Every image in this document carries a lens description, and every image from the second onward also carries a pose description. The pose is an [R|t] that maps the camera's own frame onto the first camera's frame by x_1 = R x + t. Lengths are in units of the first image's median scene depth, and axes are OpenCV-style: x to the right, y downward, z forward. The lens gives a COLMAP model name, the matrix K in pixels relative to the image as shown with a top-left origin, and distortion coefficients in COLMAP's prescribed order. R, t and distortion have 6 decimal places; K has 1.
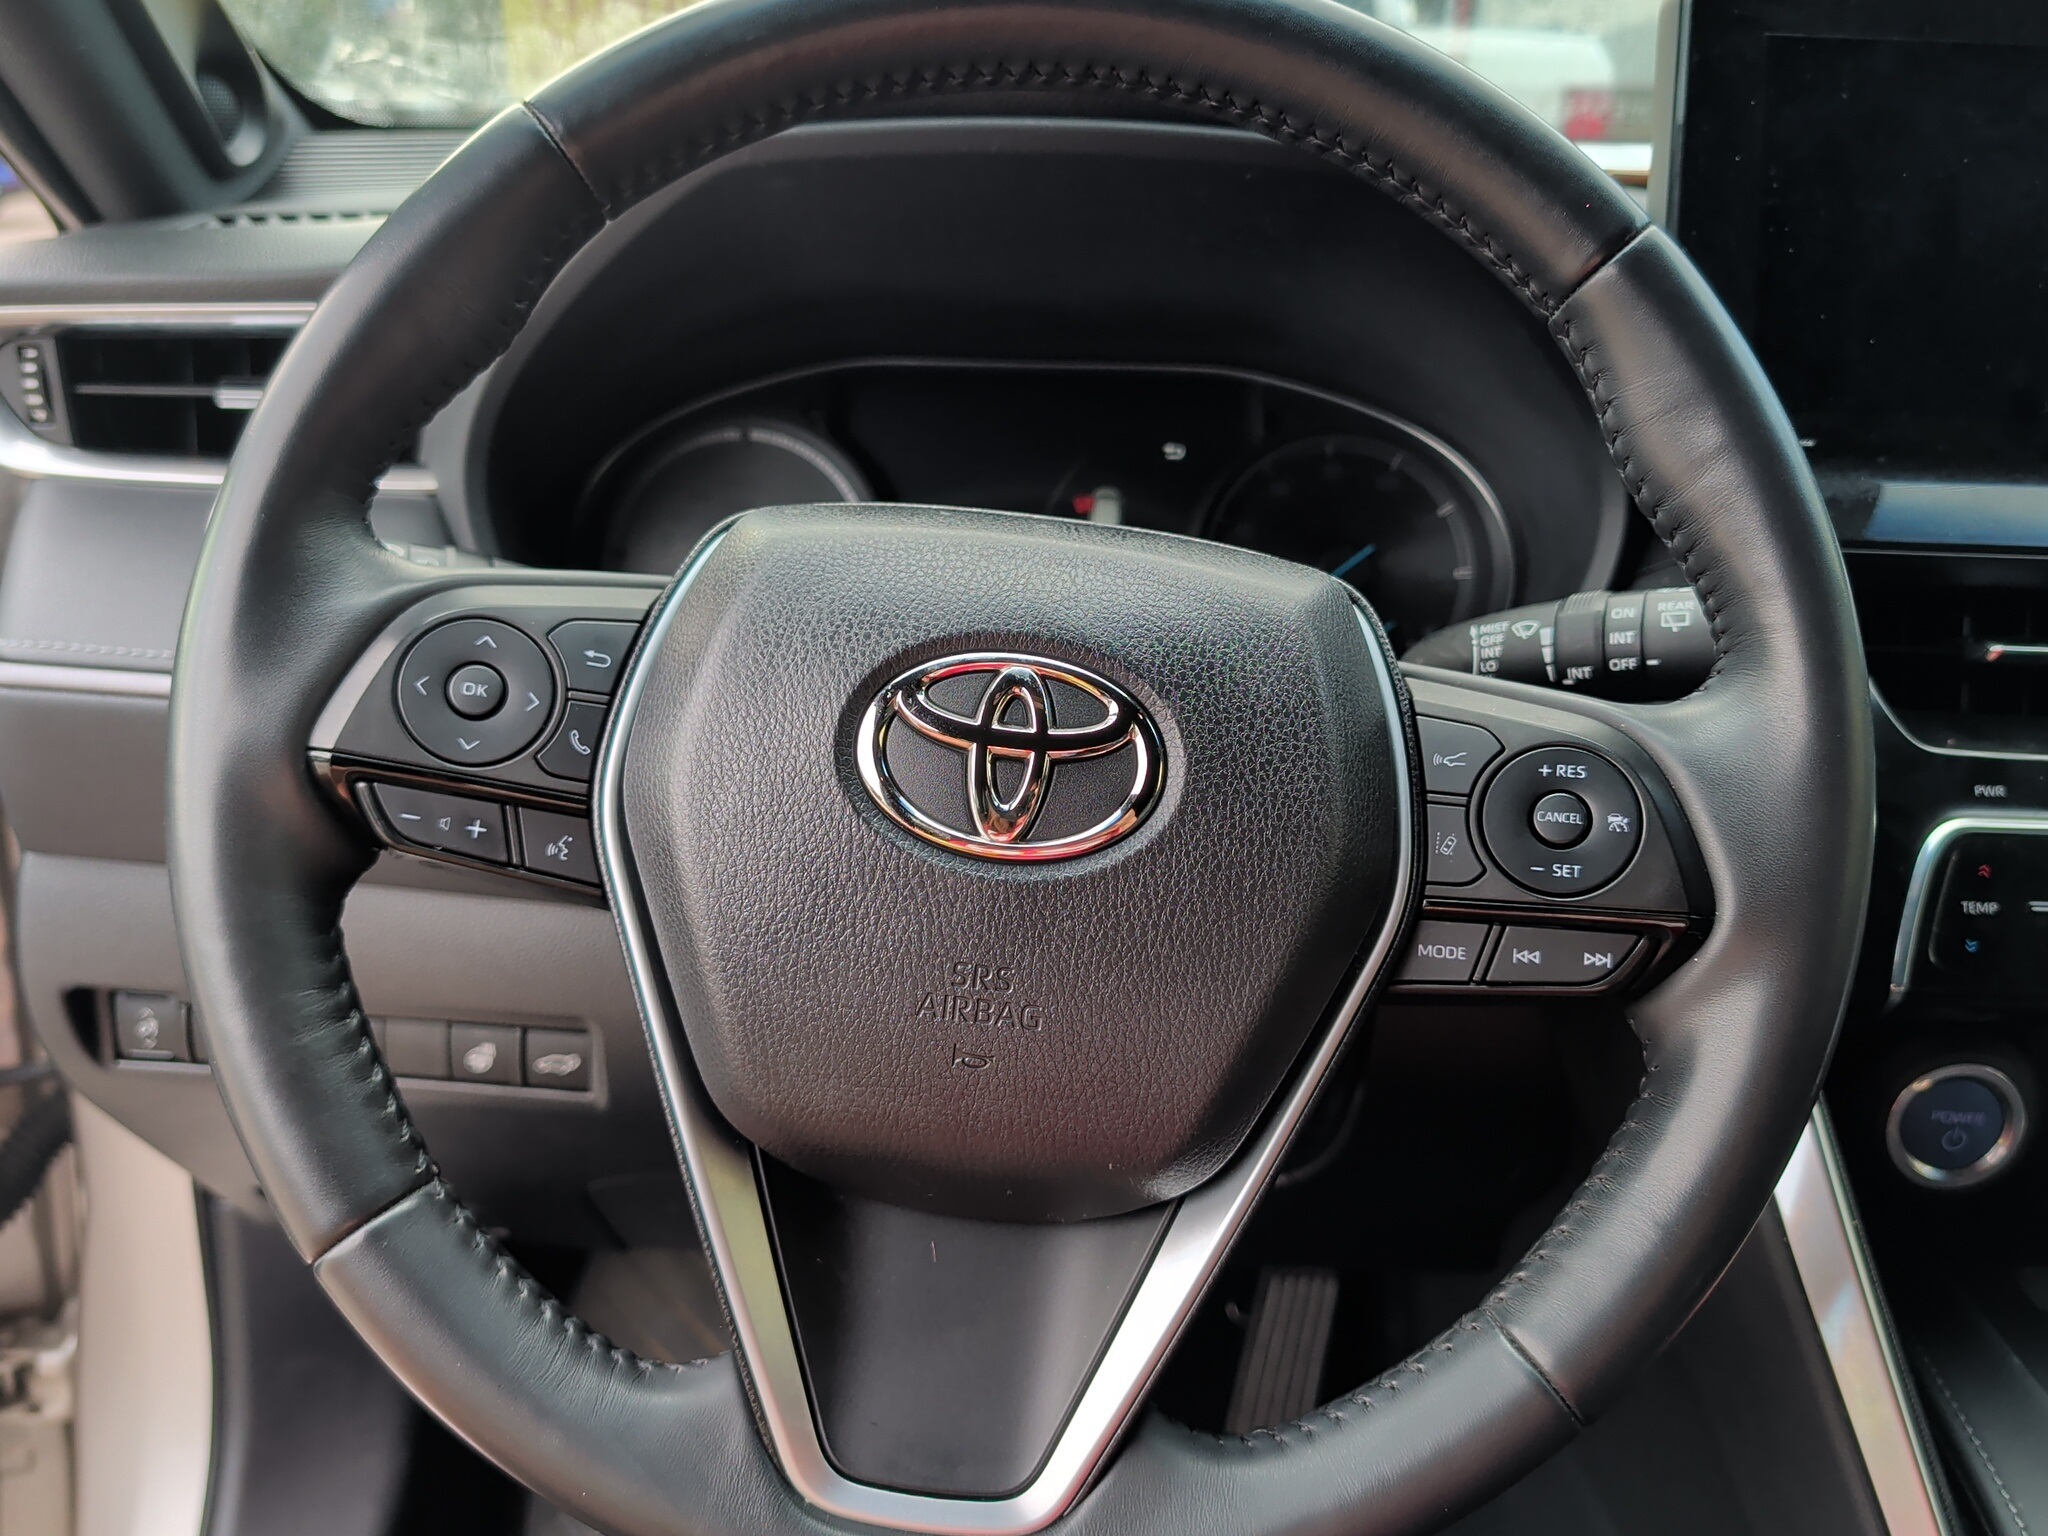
lens RADIAL K [[1734.5, 0, 1024.0], [0, 1734.5, 768.0], [0, 0, 1]] dist [0.004472, 0.000135]
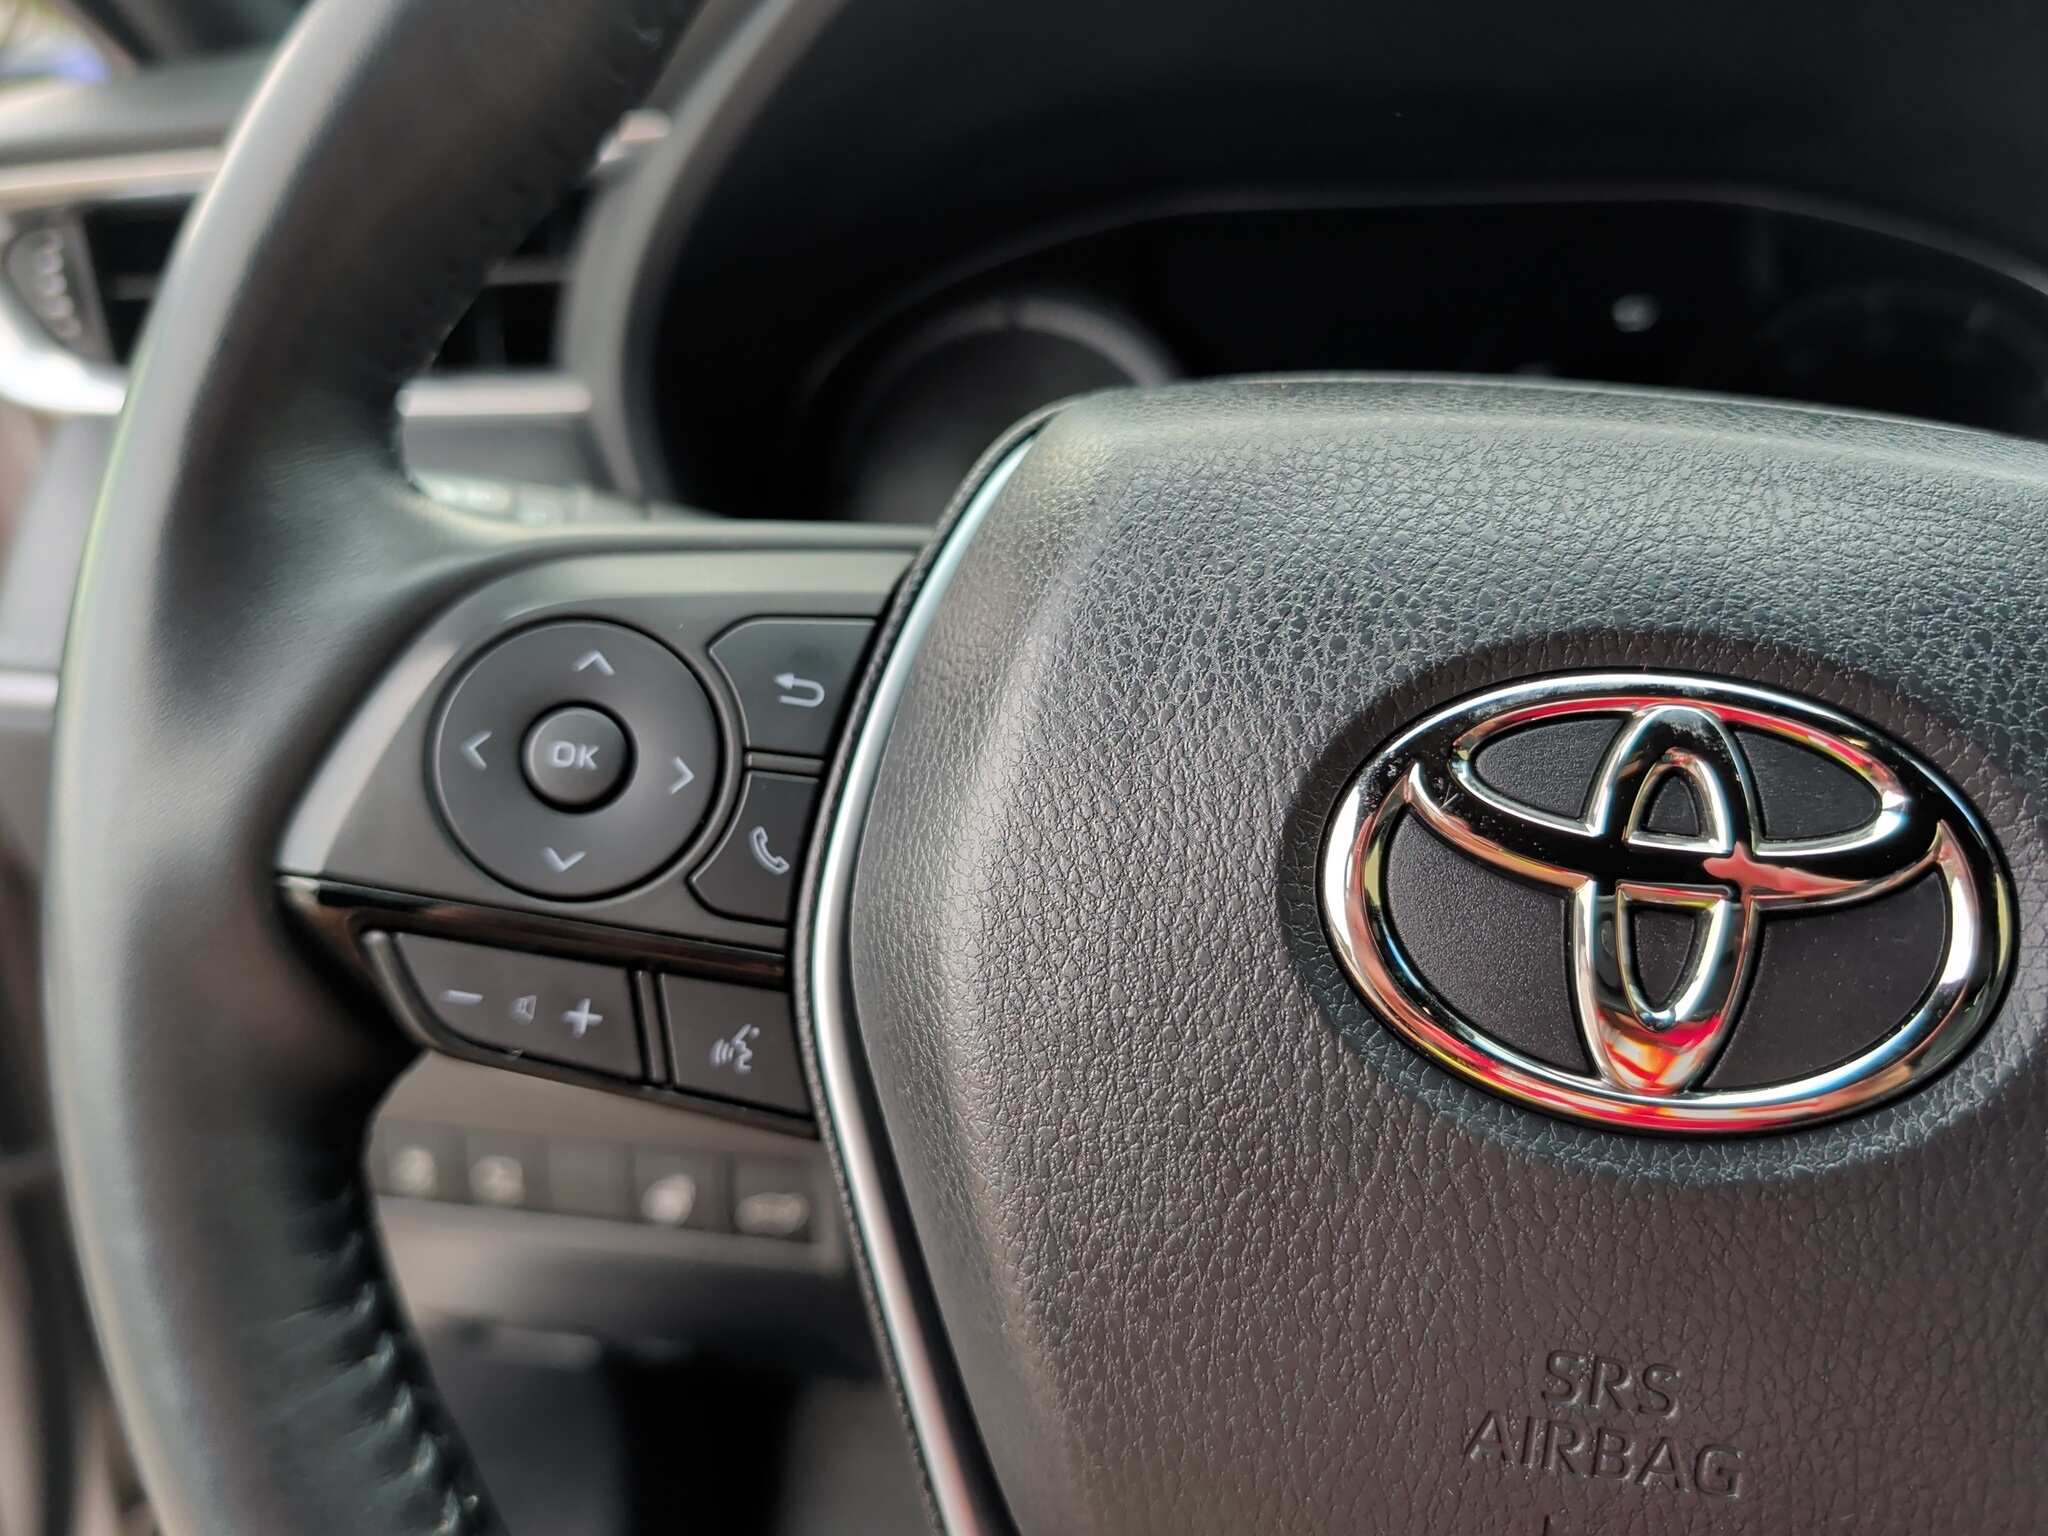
lens RADIAL K [[1578.7, 0, 1024.0], [0, 1578.7, 768.0], [0, 0, 1]] dist [0.078218, -0.219615]
pose [[0.990078, -0.009421, -0.140204, -0.113620], [0.016747, 0.998550, 0.051165, -0.065031], [0.139519, -0.053006, 0.988800, 0.547614]]
